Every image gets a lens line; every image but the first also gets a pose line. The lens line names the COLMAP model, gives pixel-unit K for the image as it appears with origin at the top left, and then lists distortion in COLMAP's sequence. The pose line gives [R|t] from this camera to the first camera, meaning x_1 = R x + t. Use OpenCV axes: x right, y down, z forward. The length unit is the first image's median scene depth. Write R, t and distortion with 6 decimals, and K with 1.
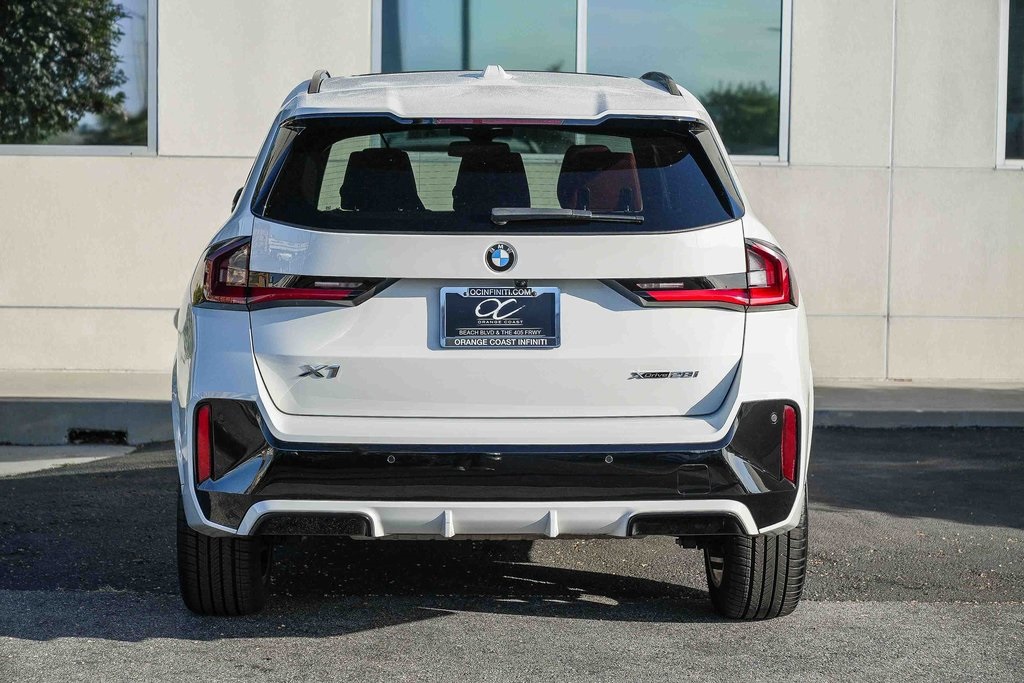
lens RADIAL K [[2049.0, 0, 512.0], [0, 2049.0, 341.5], [0, 0, 1]] dist [-0.041801, -0.439997]
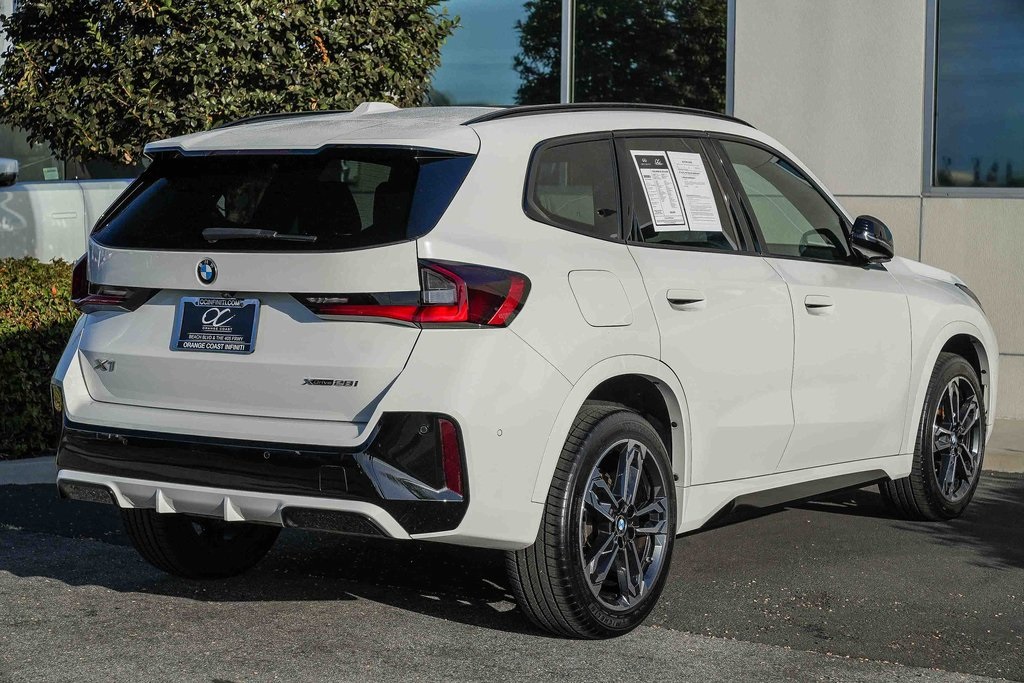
lens RADIAL K [[2049.0, 0, 512.0], [0, 2049.0, 341.5], [0, 0, 1]] dist [-0.041801, -0.439997]
pose [[0.806183, 0.036653, -0.590531, 0.795582], [-0.050866, 0.998678, -0.007456, -0.002269], [0.589476, 0.036049, 0.806981, 0.180674]]
